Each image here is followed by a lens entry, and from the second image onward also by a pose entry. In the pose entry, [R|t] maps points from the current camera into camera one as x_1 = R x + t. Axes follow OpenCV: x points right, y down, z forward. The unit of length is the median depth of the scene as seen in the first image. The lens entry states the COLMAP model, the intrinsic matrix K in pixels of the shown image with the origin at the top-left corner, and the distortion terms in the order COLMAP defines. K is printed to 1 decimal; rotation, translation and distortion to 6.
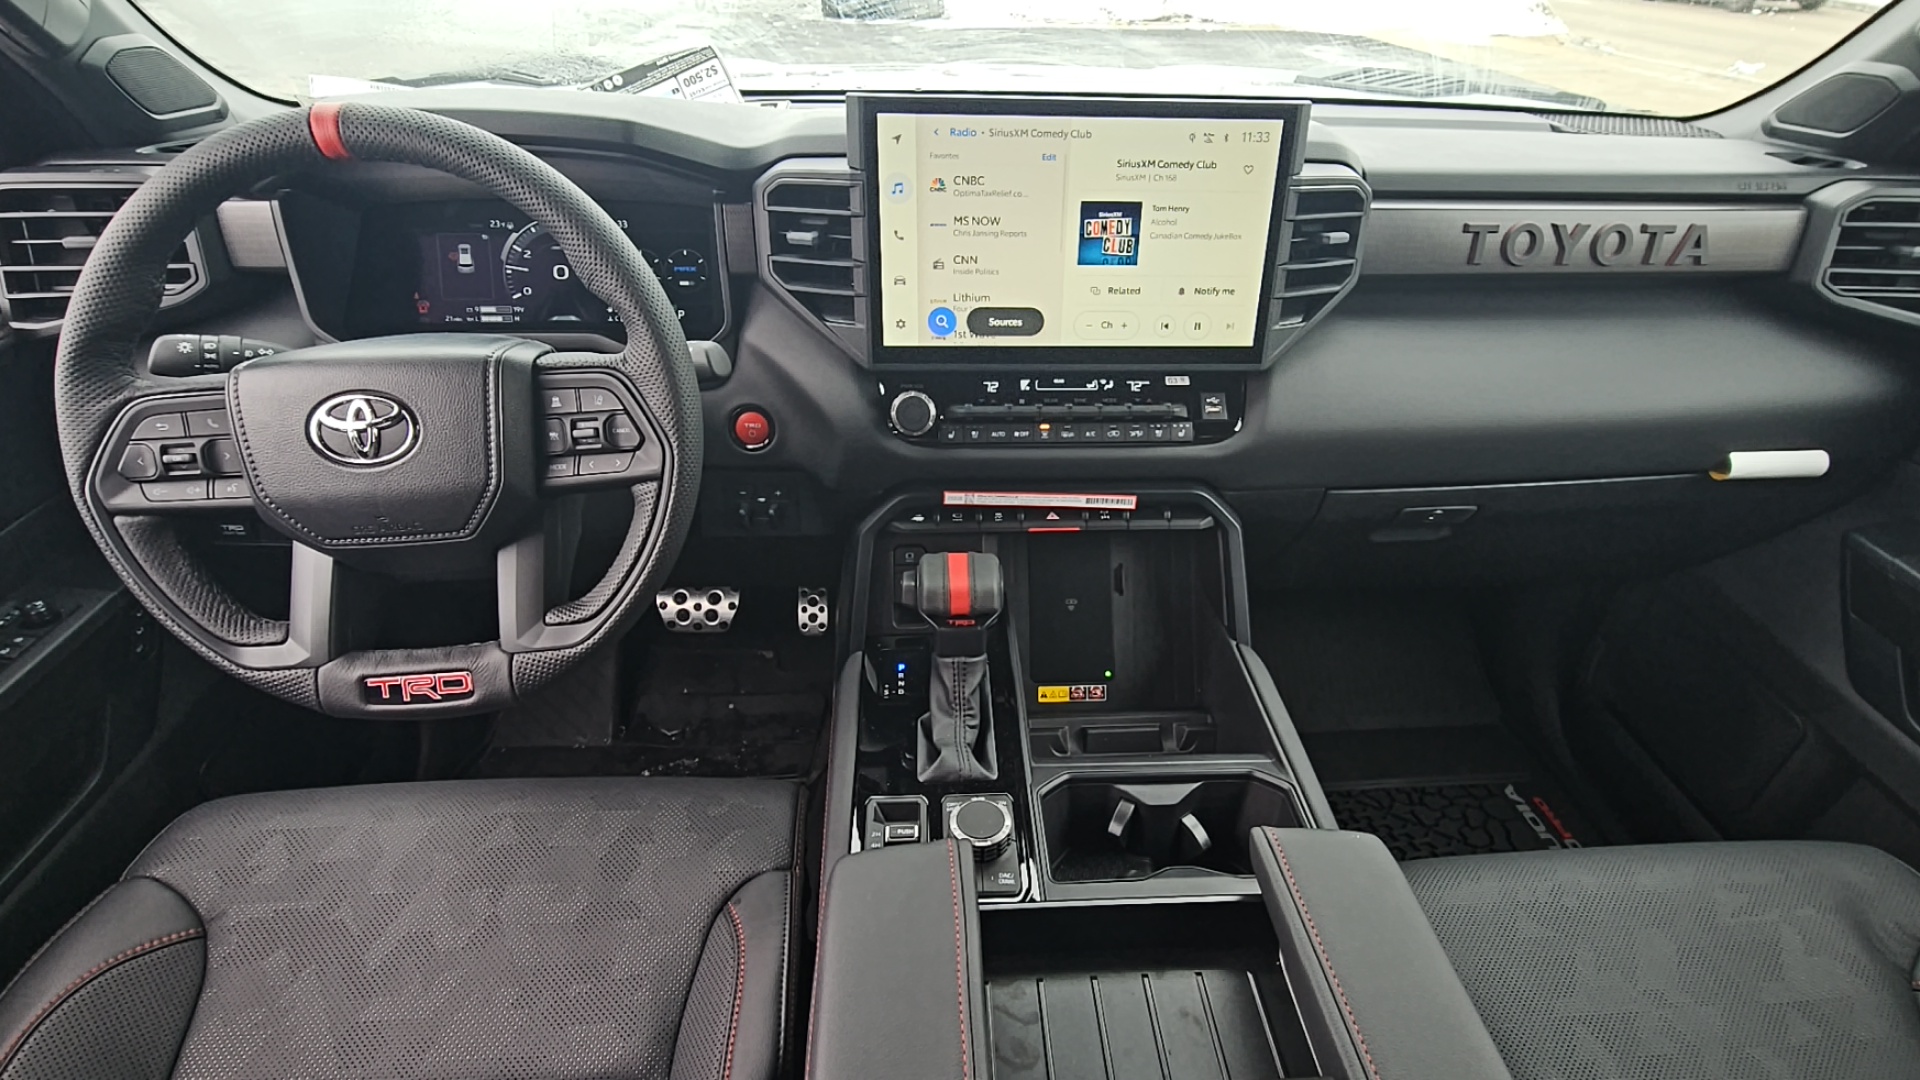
lens RADIAL K [[957.5, 0, 993.2], [0, 957.5, 546.0], [0, 0, 1]] dist [0.005679, -0.003076]
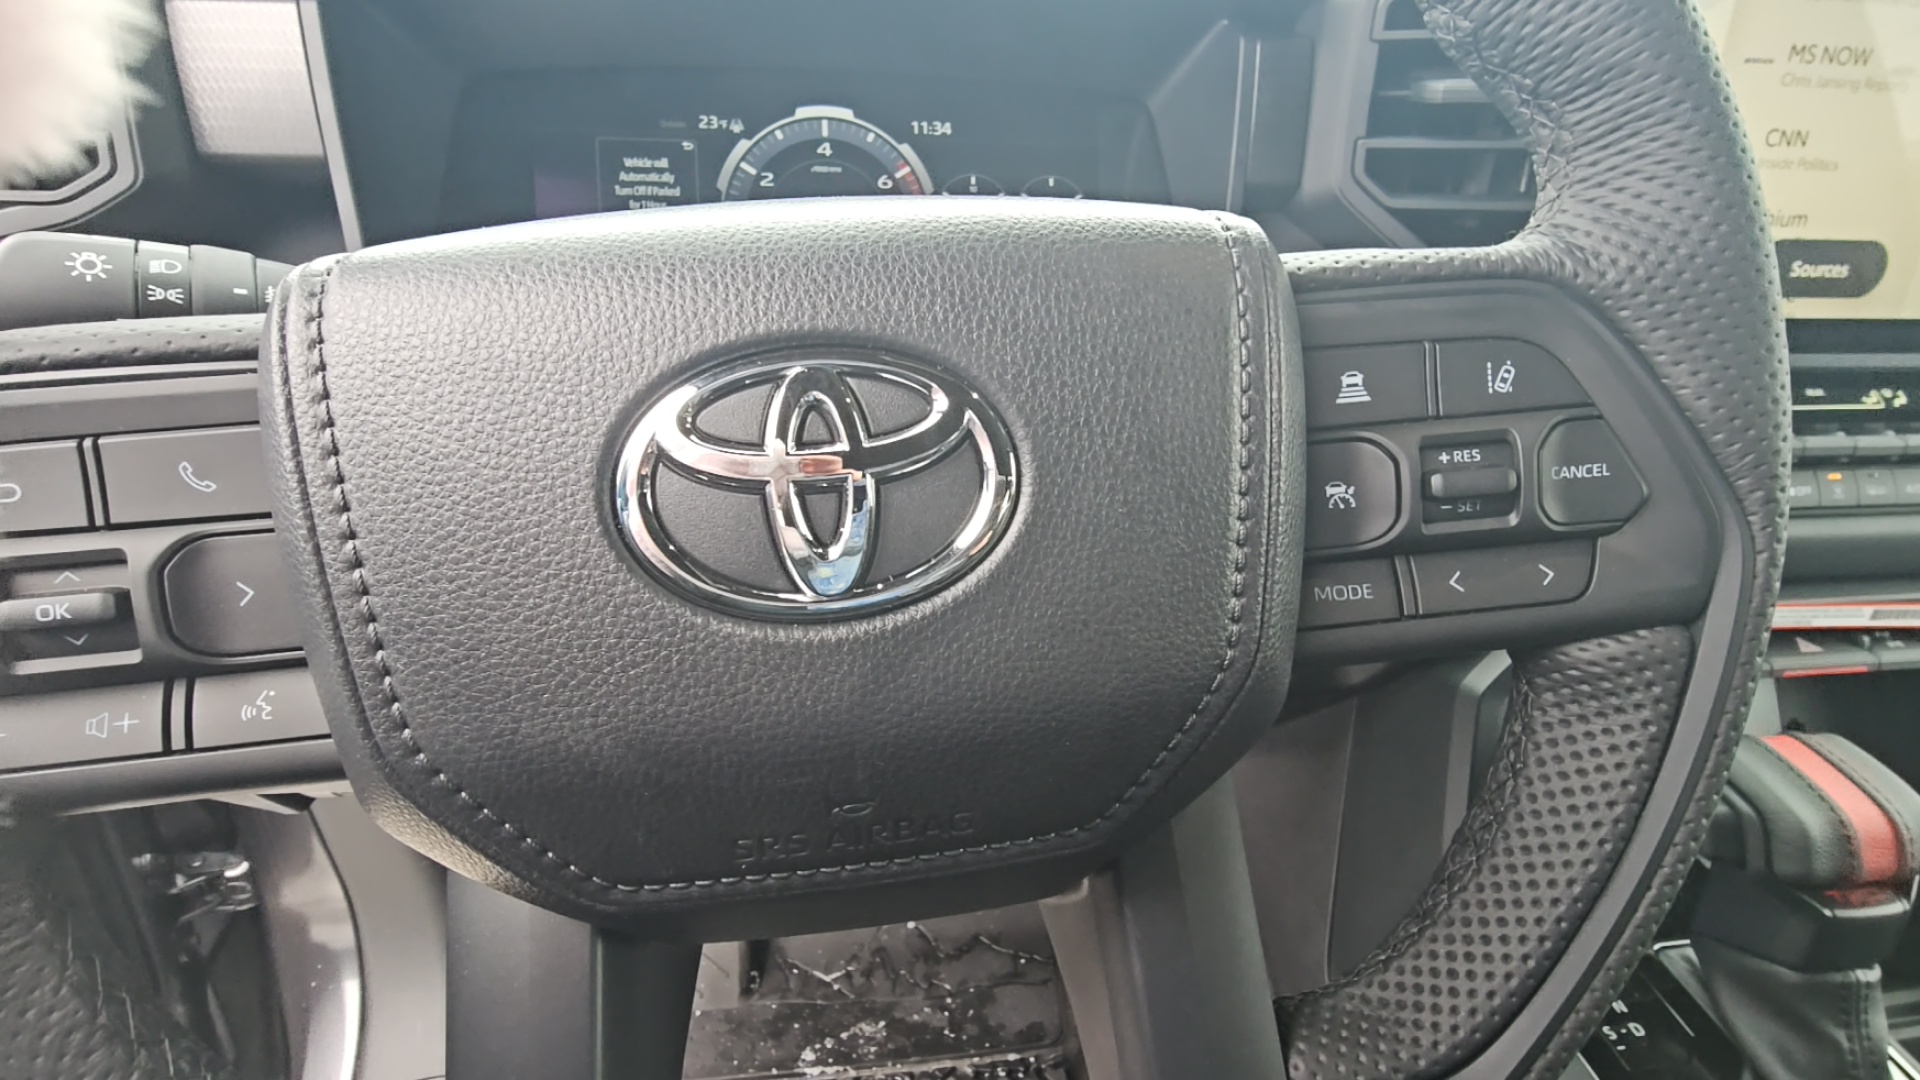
lens RADIAL K [[957.5, 0, 985.0], [0, 957.5, 545.4], [0, 0, 1]] dist [0.005679, -0.003076]
pose [[0.996364, -0.024394, 0.081629, -0.439500], [0.031552, 0.995657, -0.087588, -0.055098], [-0.079138, 0.089845, 0.992807, 0.510959]]
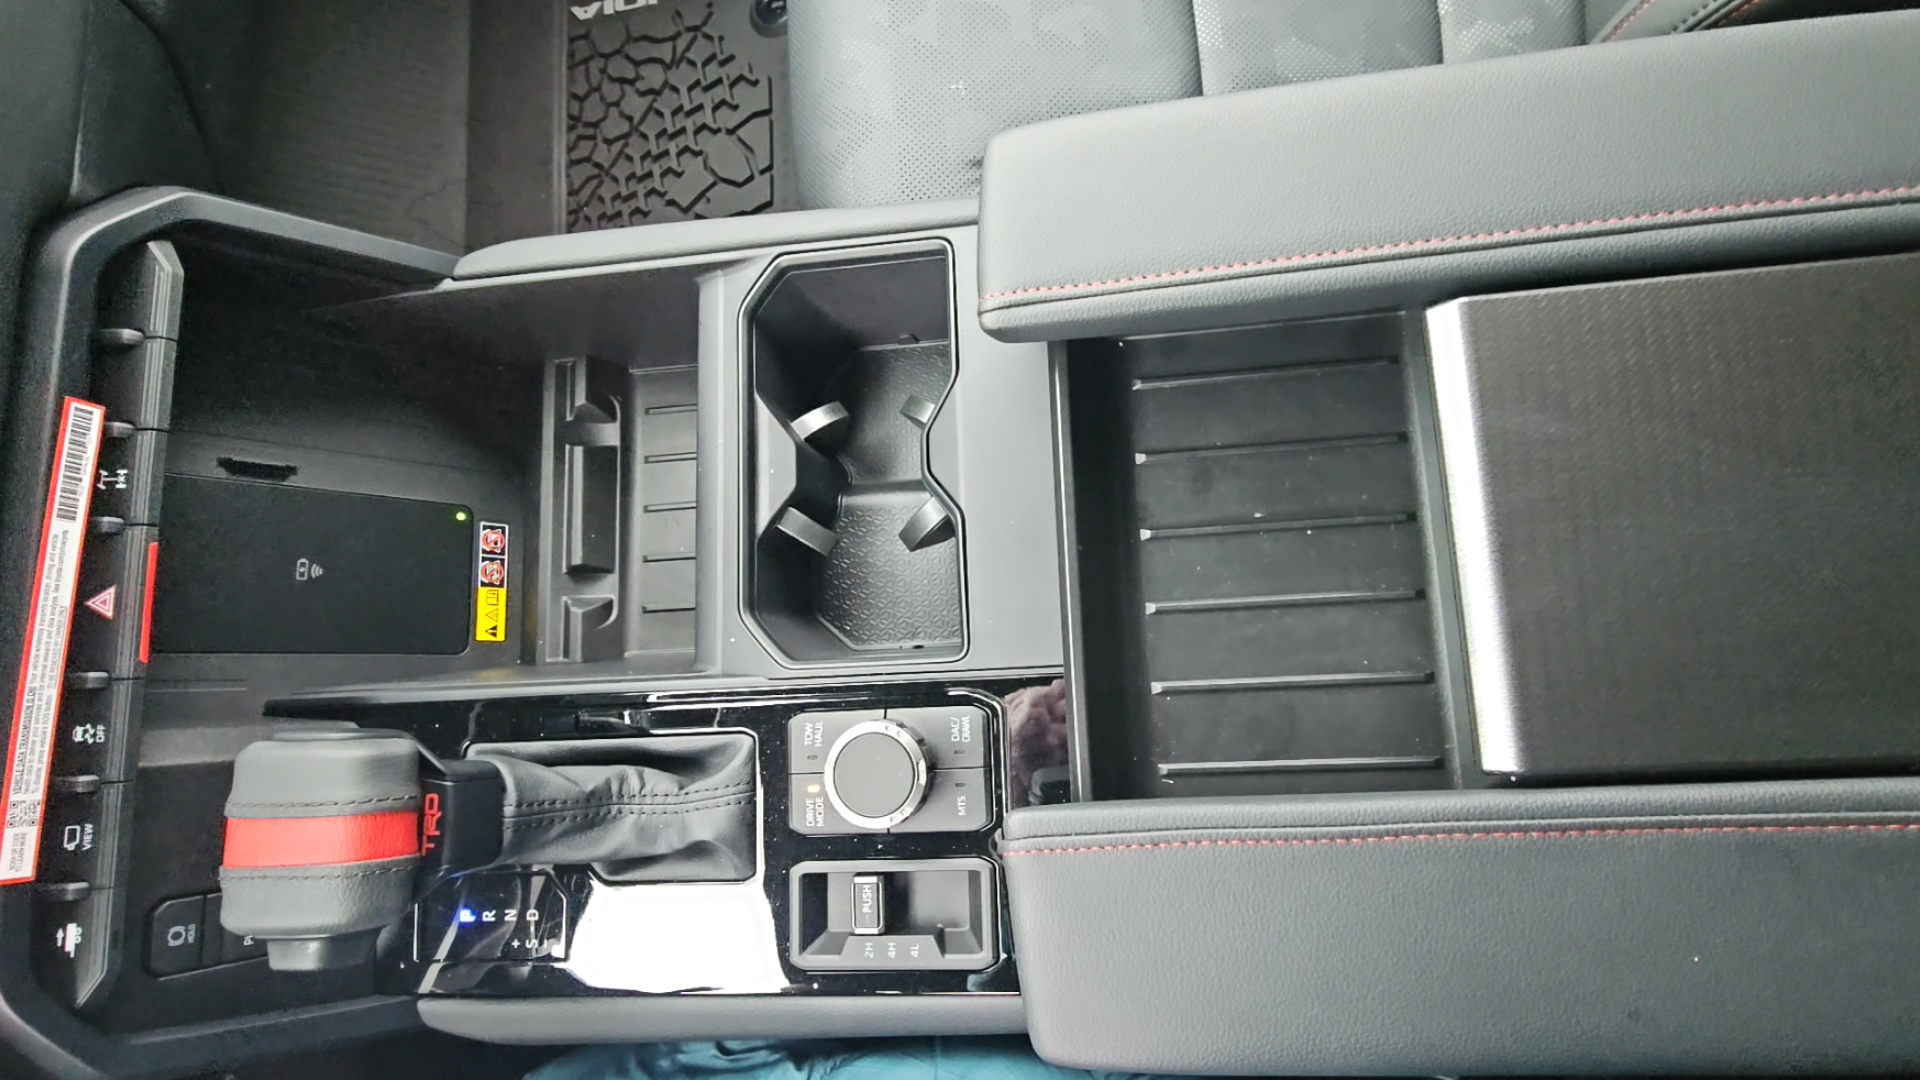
lens RADIAL K [[957.5, 0, 978.4], [0, 957.5, 543.1], [0, 0, 1]] dist [0.005679, -0.003076]
pose [[0.016010, -0.991810, 0.126711, 0.041402], [0.654516, 0.106198, 0.748552, -0.098802], [-0.755878, 0.070950, 0.650856, 0.444420]]
